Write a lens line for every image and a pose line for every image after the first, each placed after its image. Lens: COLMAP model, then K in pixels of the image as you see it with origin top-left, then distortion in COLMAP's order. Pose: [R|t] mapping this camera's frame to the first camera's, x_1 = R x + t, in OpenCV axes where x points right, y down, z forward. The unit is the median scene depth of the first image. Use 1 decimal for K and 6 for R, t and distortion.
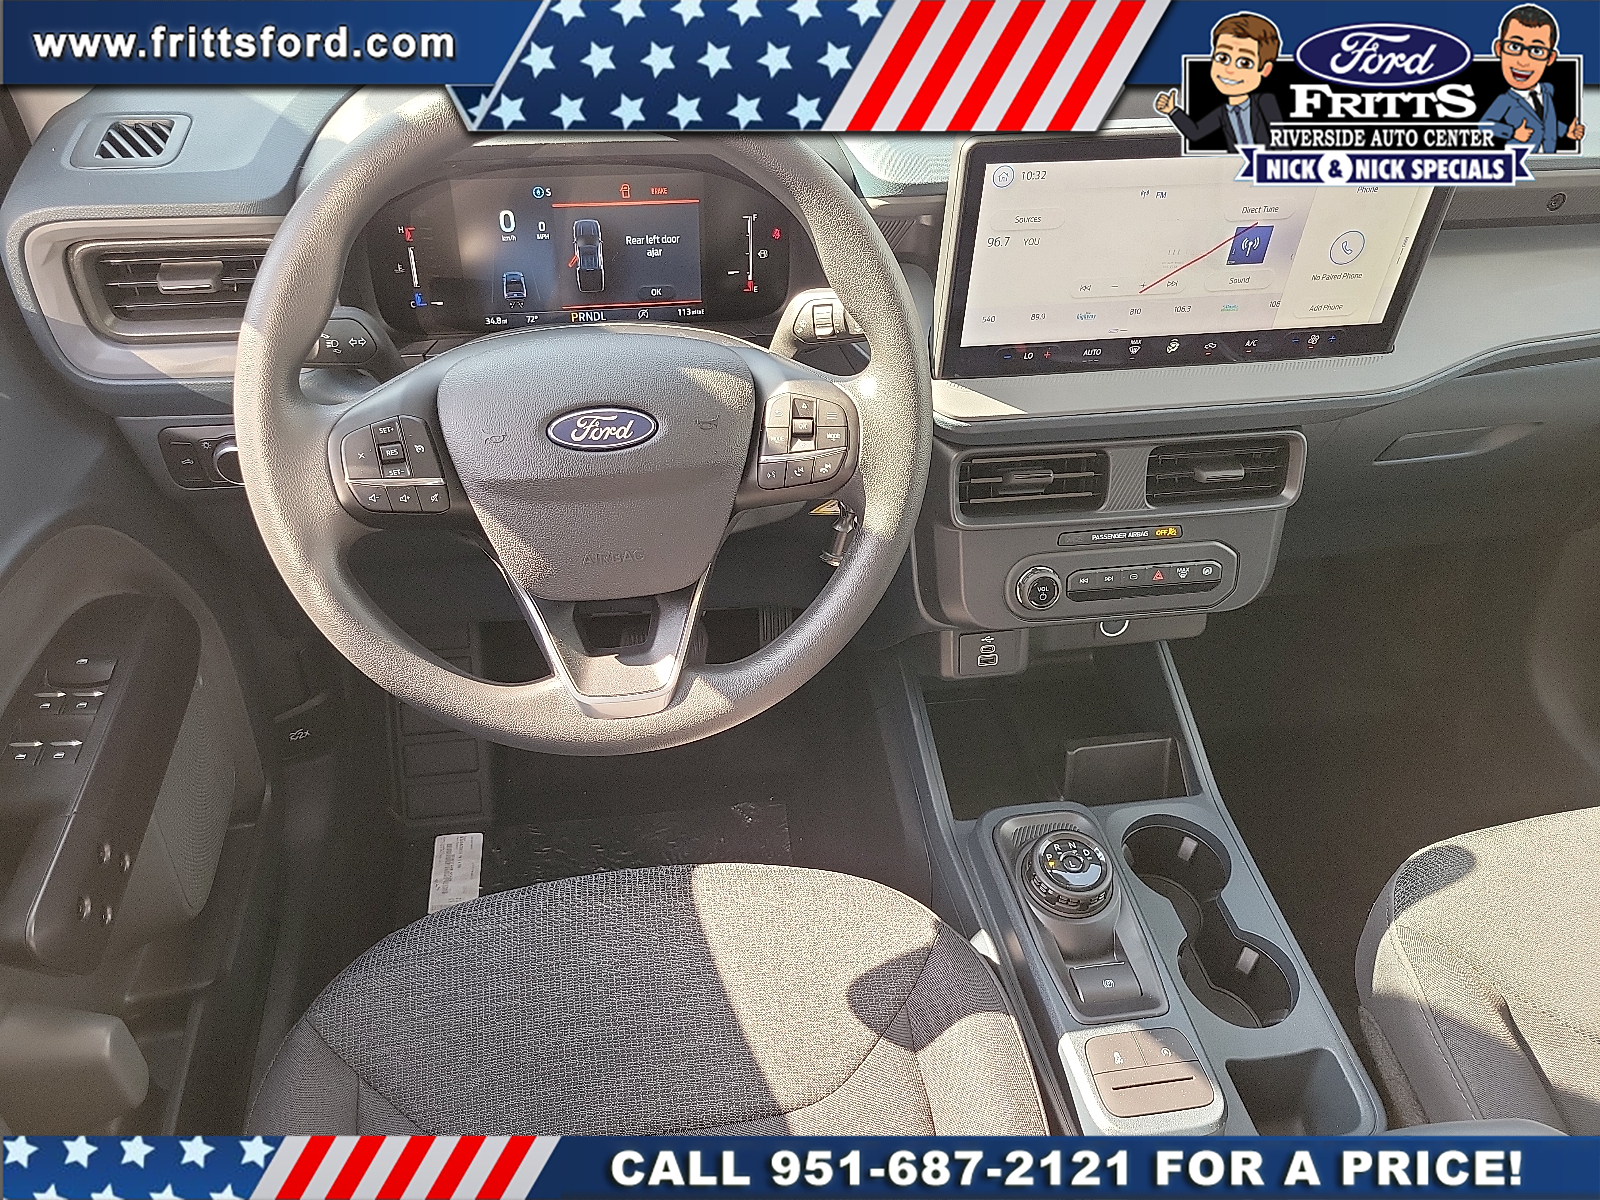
lens RADIAL K [[1235.9, 0, 789.7], [0, 1235.9, 593.4], [0, 0, 1]] dist [0.029279, -0.009933]
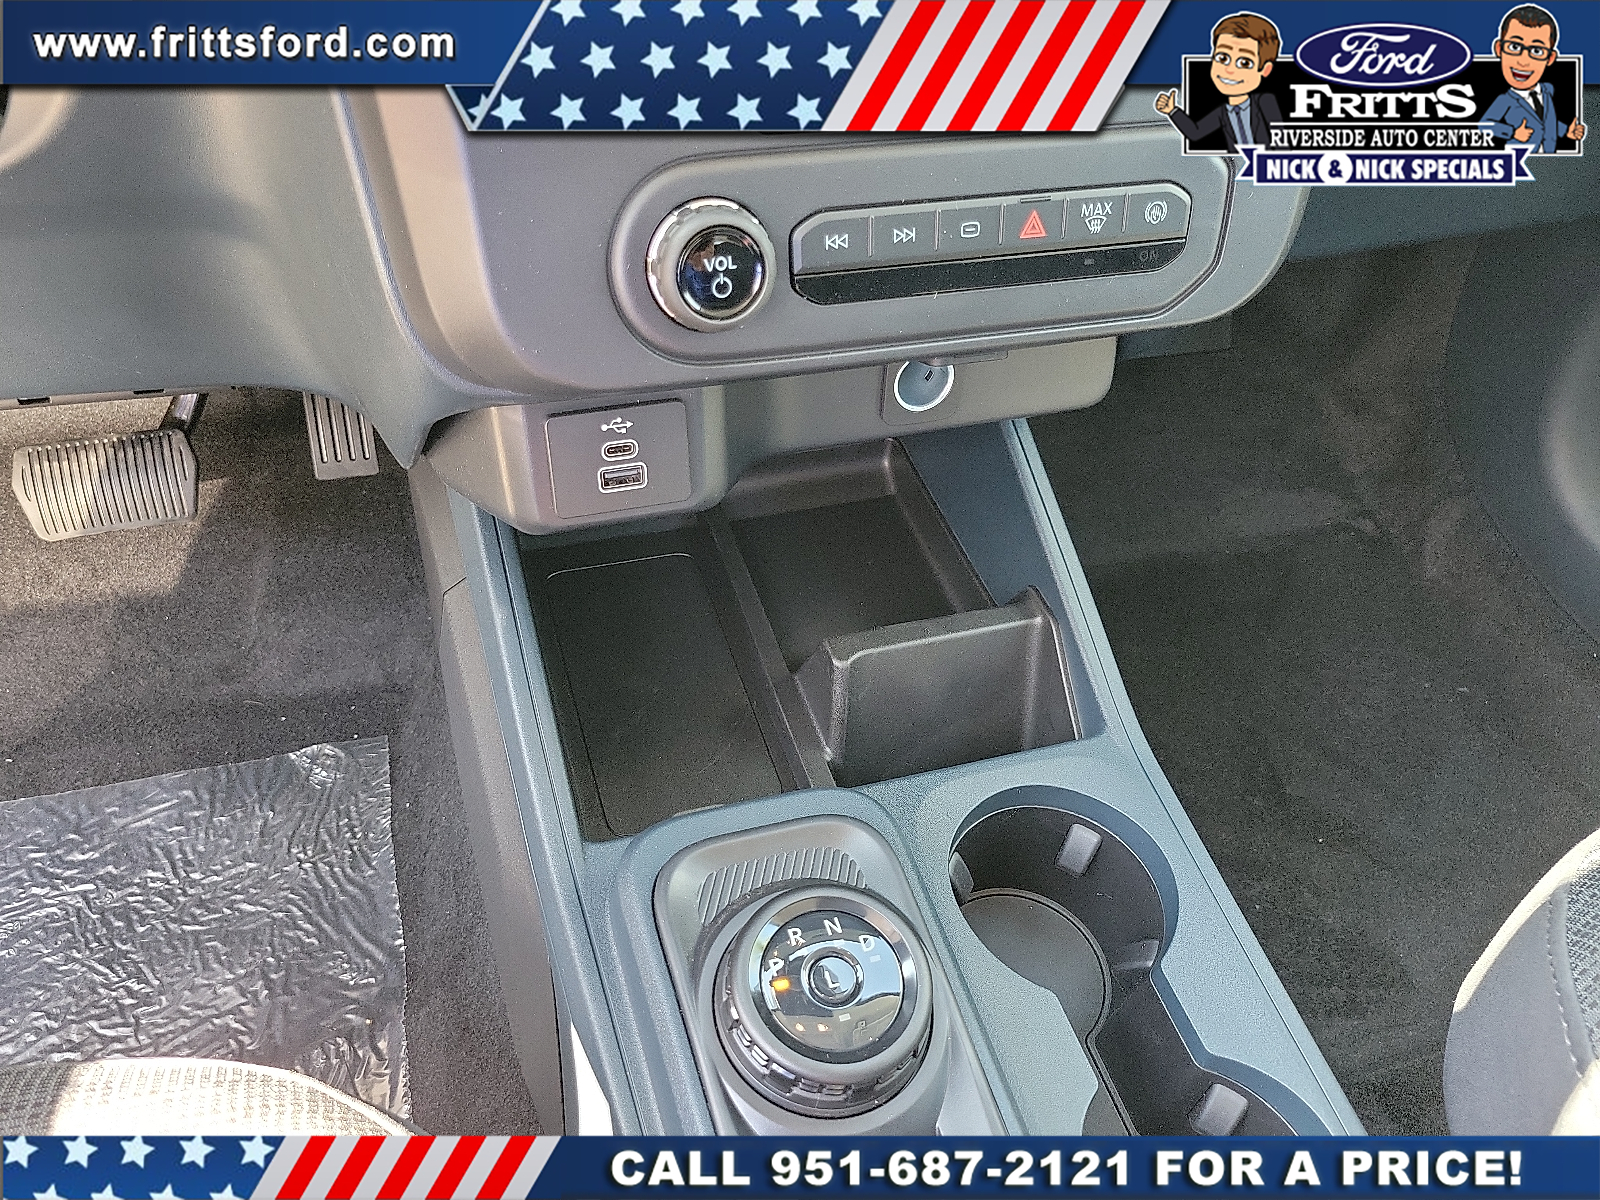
lens RADIAL K [[1235.9, 0, 796.8], [0, 1235.9, 603.7], [0, 0, 1]] dist [0.029279, -0.009933]
pose [[0.987494, -0.060558, 0.145561, 0.169862], [0.038817, 0.988254, 0.147808, 0.040765], [-0.152803, -0.140310, 0.978246, 0.642414]]
